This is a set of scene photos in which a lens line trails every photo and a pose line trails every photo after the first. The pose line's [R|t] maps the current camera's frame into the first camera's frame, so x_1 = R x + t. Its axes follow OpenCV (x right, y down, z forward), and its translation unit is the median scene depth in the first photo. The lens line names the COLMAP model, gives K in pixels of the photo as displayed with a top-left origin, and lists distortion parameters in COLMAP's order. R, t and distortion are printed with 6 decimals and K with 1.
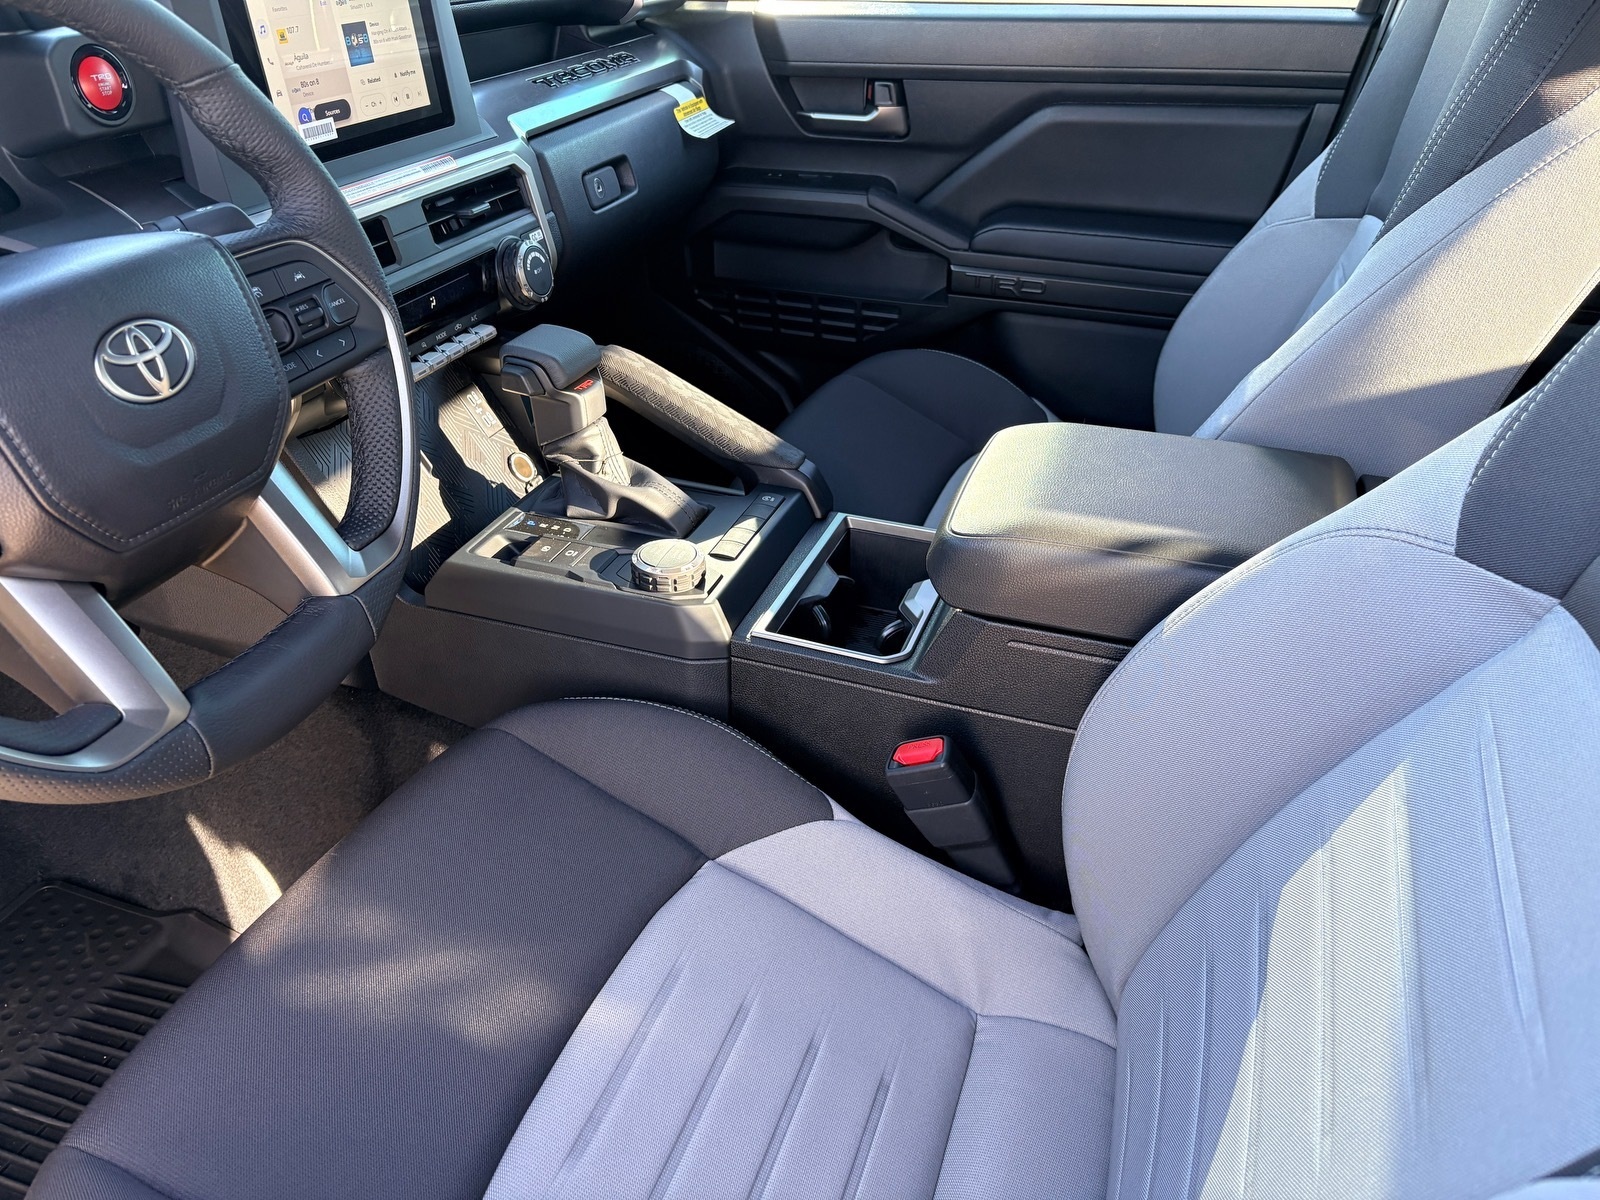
lens RADIAL K [[1220.3, 0, 799.0], [0, 1220.3, 599.2], [0, 0, 1]] dist [0.034442, -0.038512]
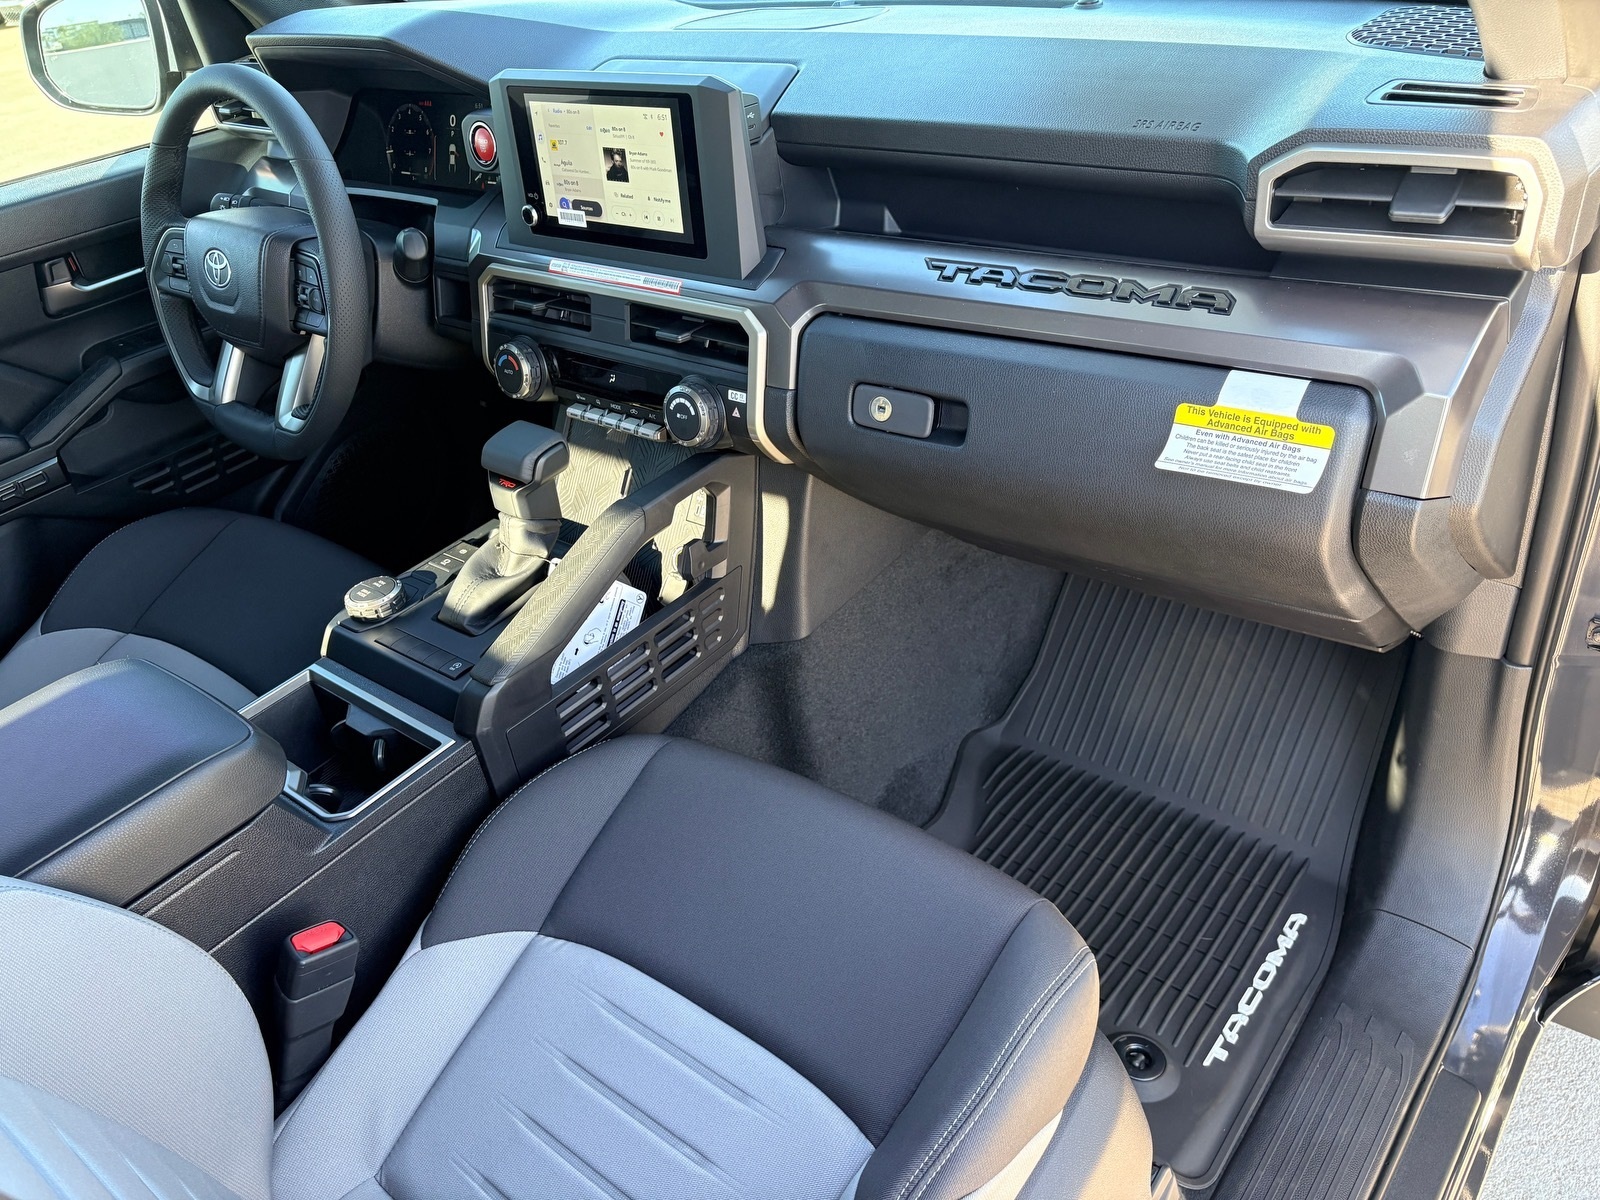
lens RADIAL K [[1220.3, 0, 787.1], [0, 1220.3, 603.2], [0, 0, 1]] dist [0.034442, -0.038512]
pose [[-0.344926, 0.551122, -0.759796, 0.659479], [-0.366818, 0.665953, 0.649578, -0.931055], [0.863985, 0.502763, -0.027543, 1.298305]]
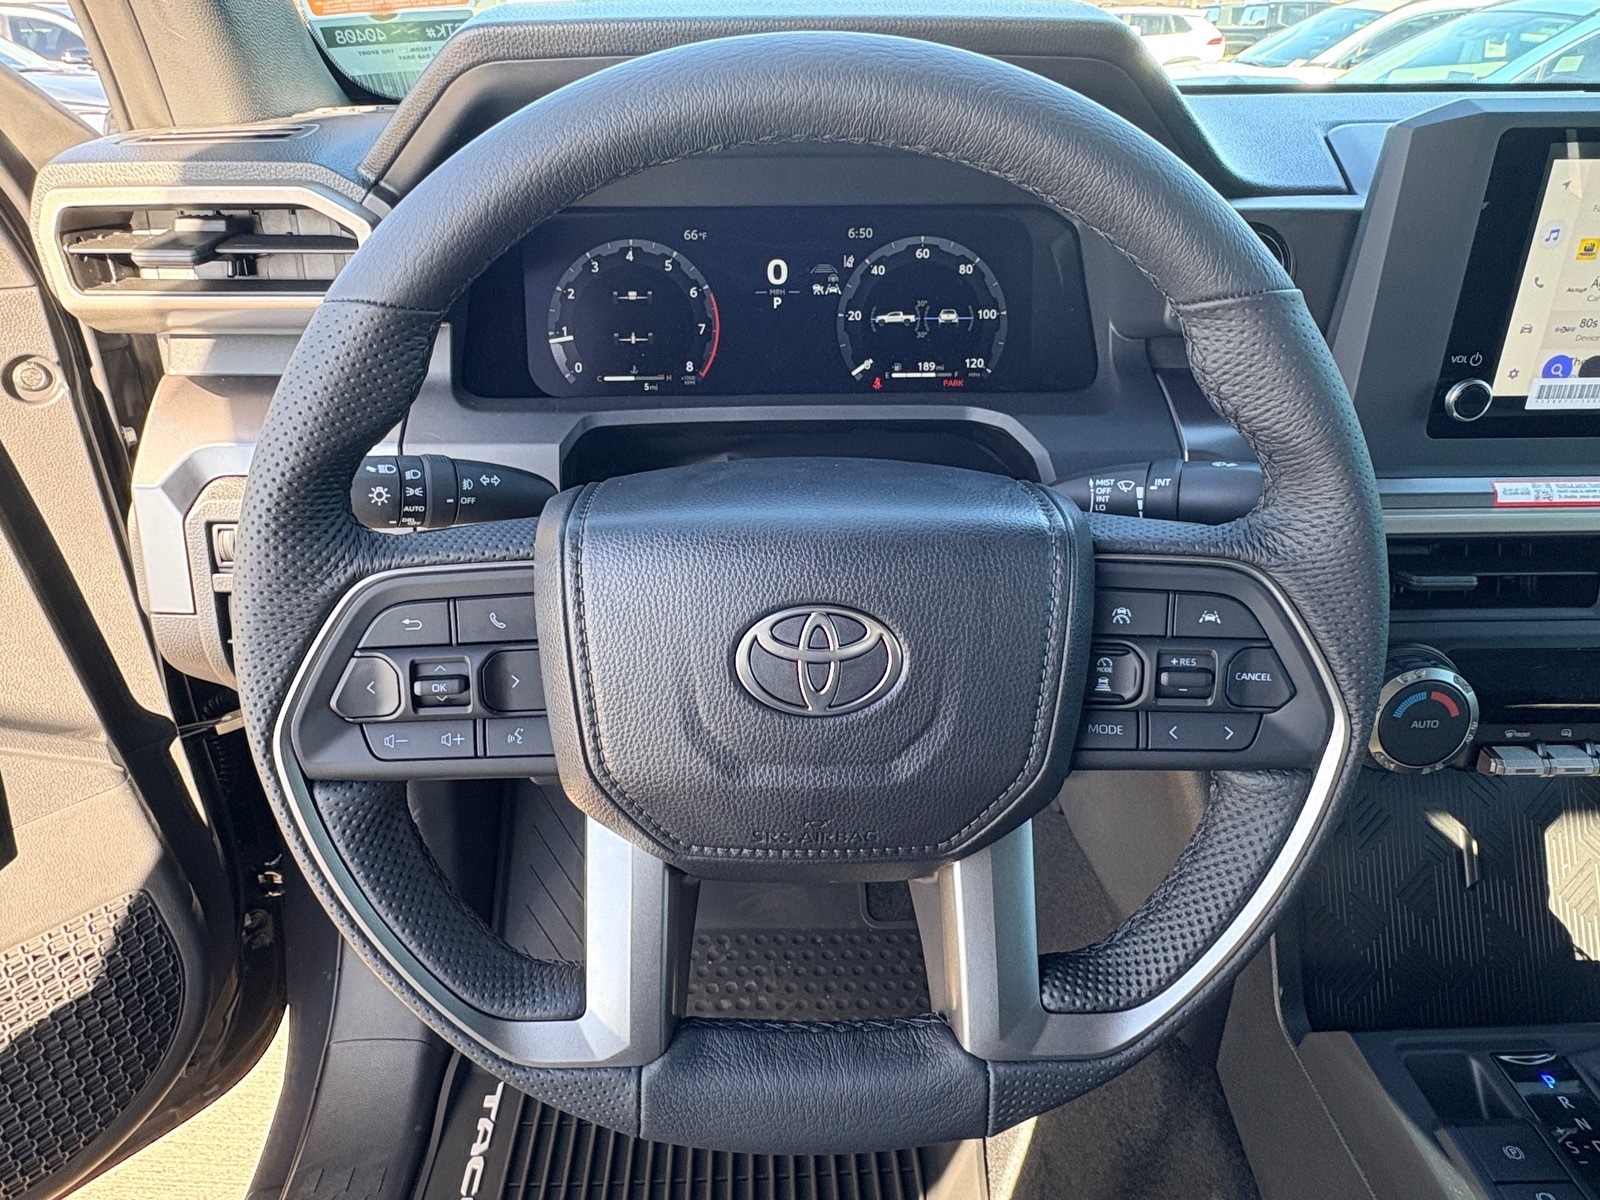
lens RADIAL K [[1017.0, 0, 761.3], [0, 1017.0, 587.4], [0, 0, 1]] dist [0.000904, 0.001498]
pose [[0.339727, 0.430710, -0.836107, -0.042277], [-0.471802, 0.847080, 0.244659, -0.204157], [0.813627, 0.311360, 0.490985, 0.386411]]
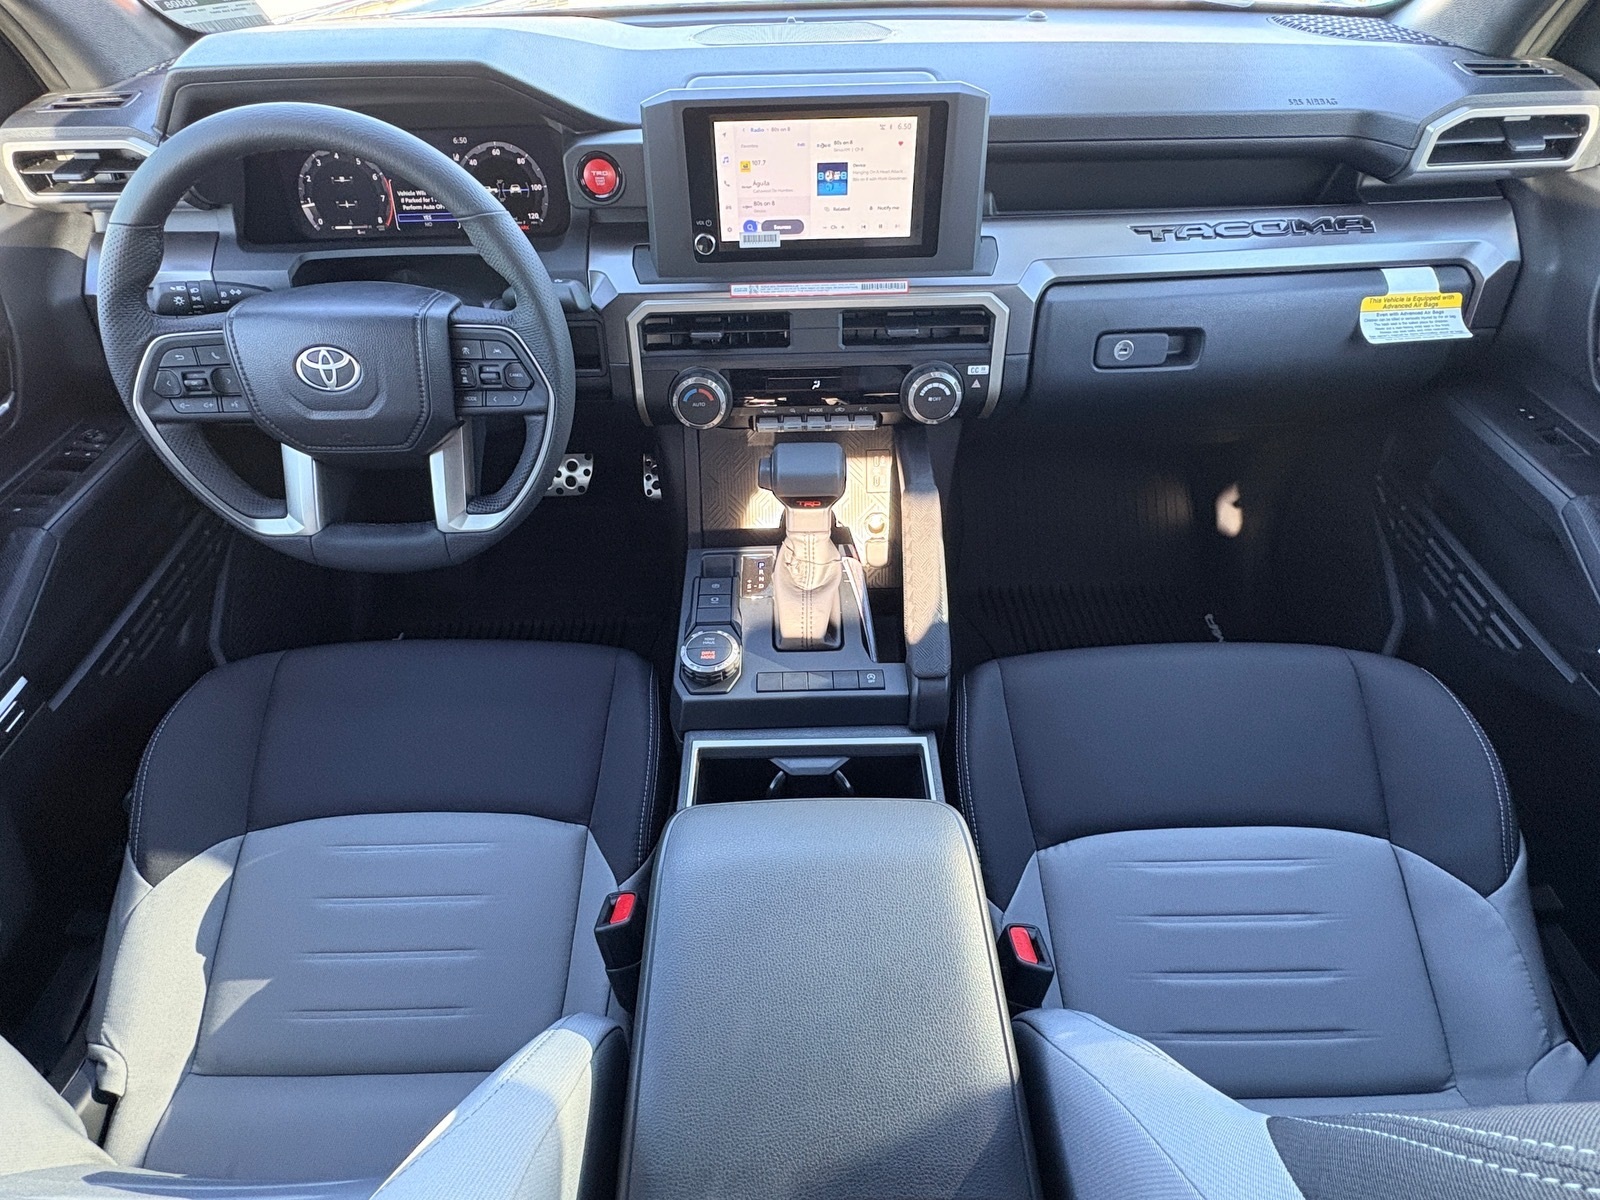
lens RADIAL K [[875.4, 0, 788.4], [0, 875.4, 601.5], [0, 0, 1]] dist [-0.001452, 0.003301]
pose [[0.334275, 0.638974, -0.692801, 0.472453], [-0.458957, 0.752400, 0.472496, -0.495182], [0.823176, 0.160022, 0.544770, 0.520182]]
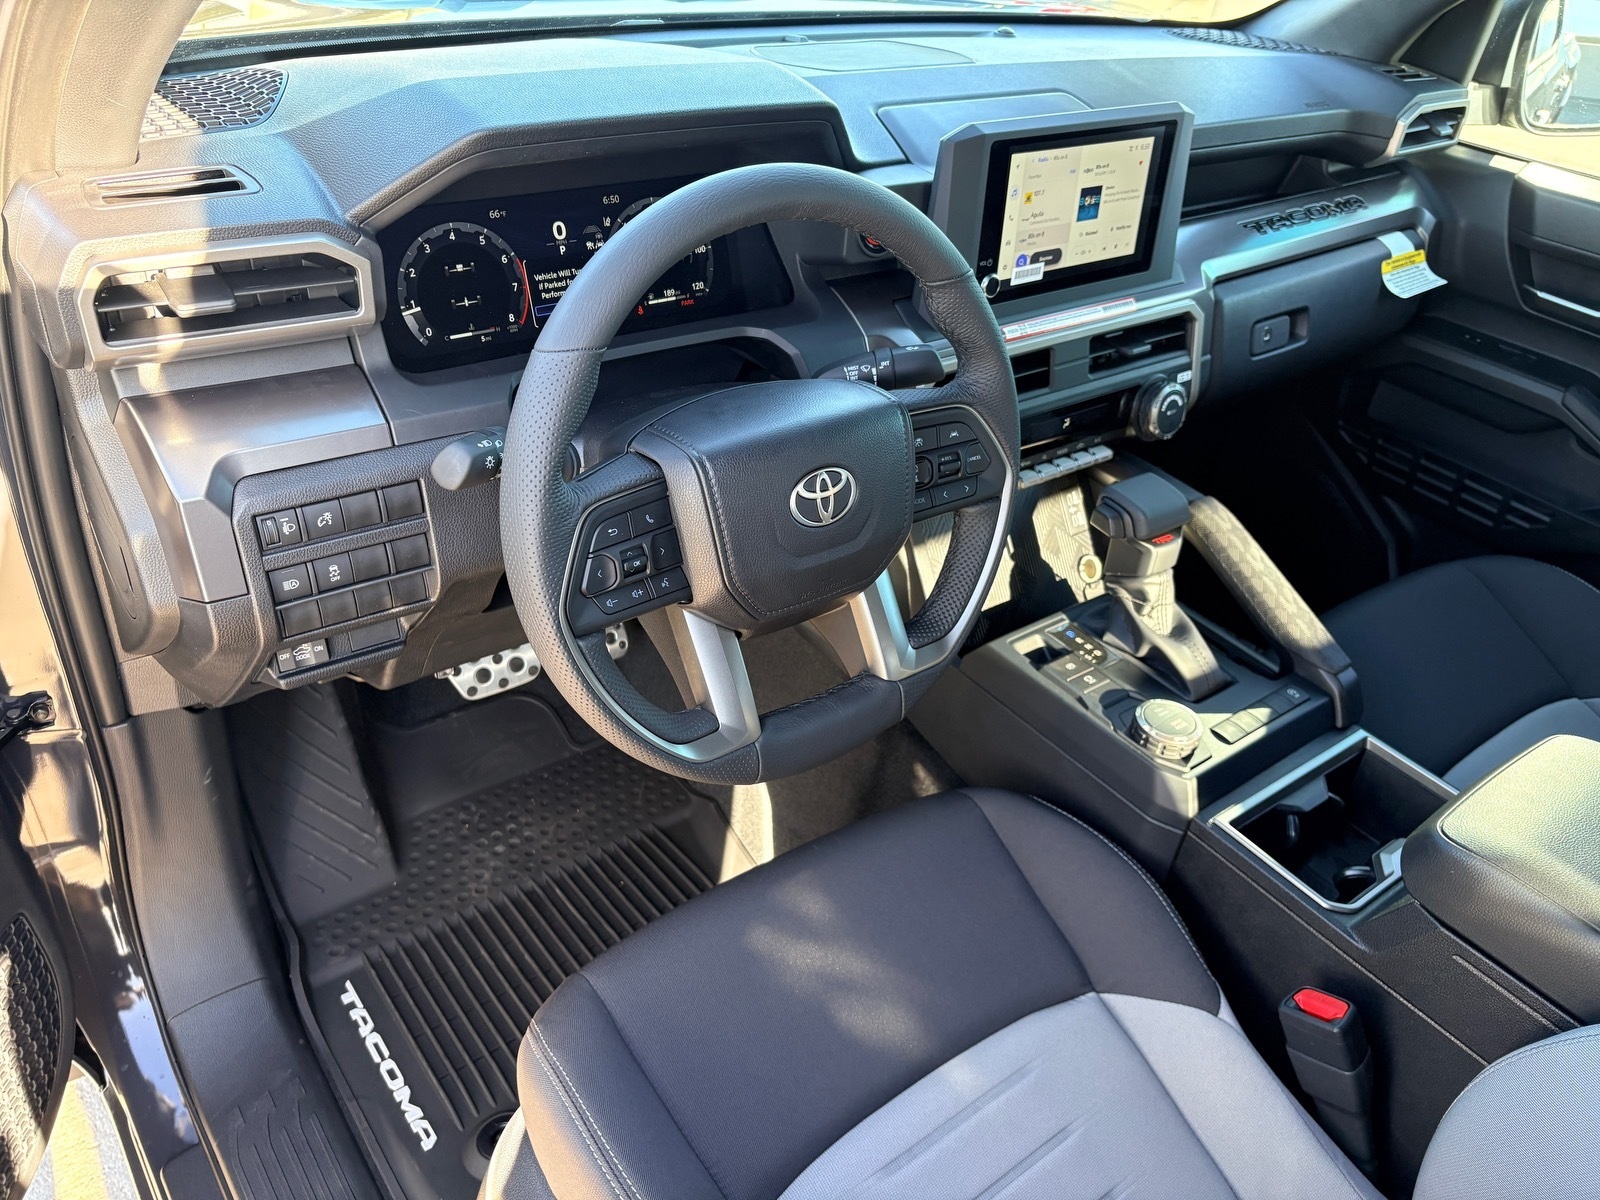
lens RADIAL K [[1220.3, 0, 794.4], [0, 1220.3, 606.6], [0, 0, 1]] dist [0.034442, -0.038512]
pose [[0.829465, 0.374324, -0.414571, 0.028434], [-0.356280, 0.926190, 0.123437, -0.135352], [0.430177, 0.045317, 0.901607, -0.131933]]
